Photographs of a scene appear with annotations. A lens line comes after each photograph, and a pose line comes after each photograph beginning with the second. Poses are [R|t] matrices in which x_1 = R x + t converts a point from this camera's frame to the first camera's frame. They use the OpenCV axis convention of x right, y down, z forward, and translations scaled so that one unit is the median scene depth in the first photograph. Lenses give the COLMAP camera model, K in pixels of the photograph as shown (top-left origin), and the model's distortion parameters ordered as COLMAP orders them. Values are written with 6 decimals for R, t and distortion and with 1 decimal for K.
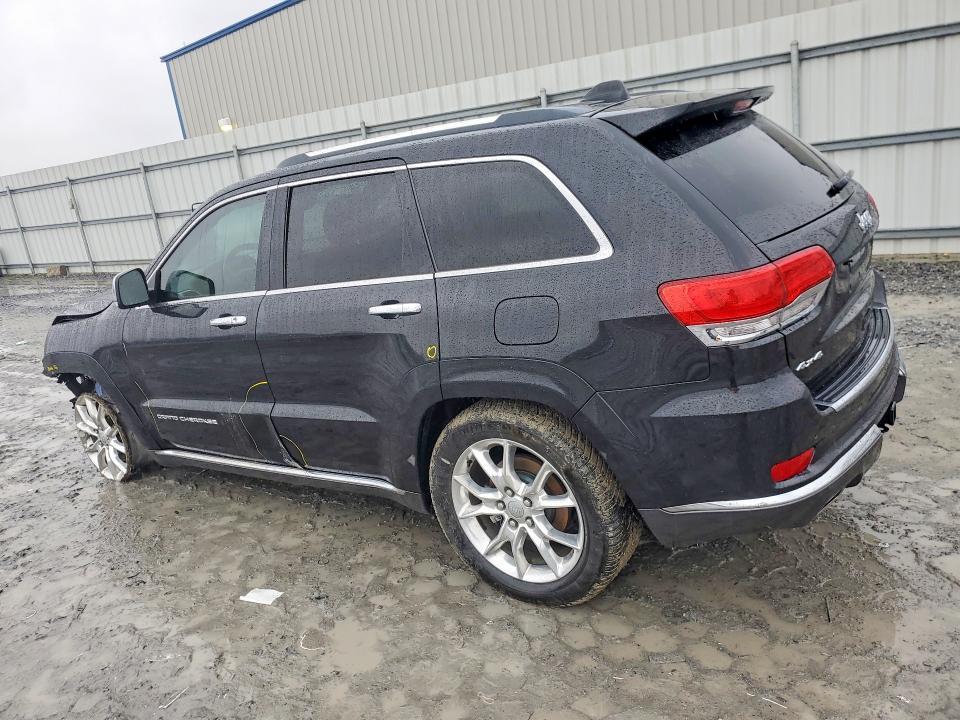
lens RADIAL K [[754.3, 0, 474.5], [0, 754.3, 360.5], [0, 0, 1]] dist [0.025425, -0.005104]
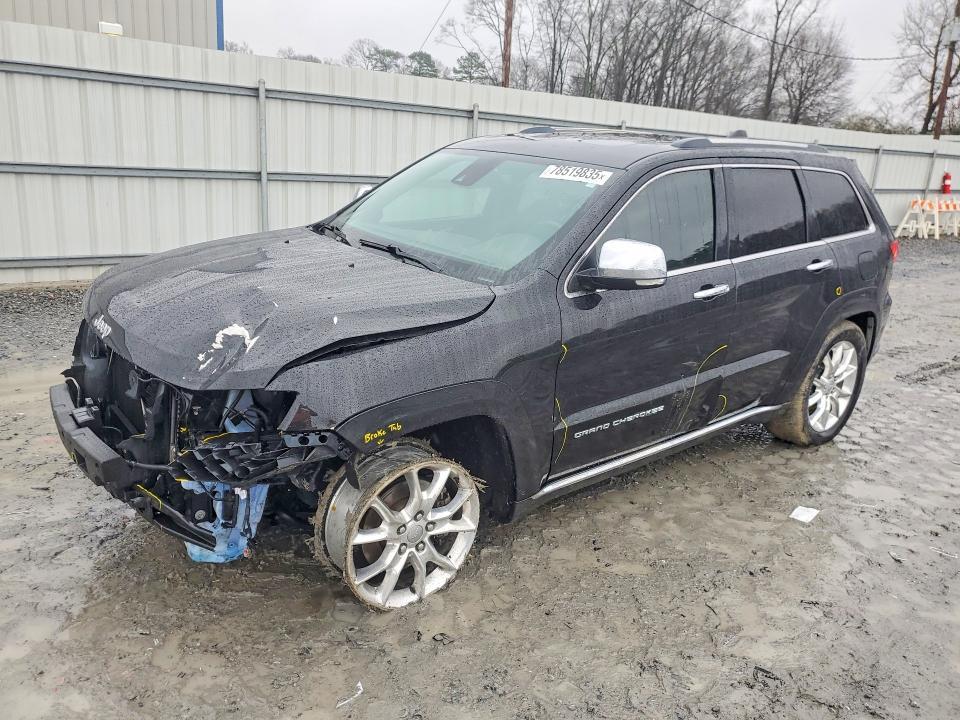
lens RADIAL K [[770.9, 0, 466.5], [0, 770.9, 332.7], [0, 0, 1]] dist [0.024296, -0.006080]
pose [[0.257232, -0.087704, 0.962362, -1.313586], [0.177678, 0.983187, 0.042110, -0.091858], [-0.949875, 0.160158, 0.268490, 0.961691]]
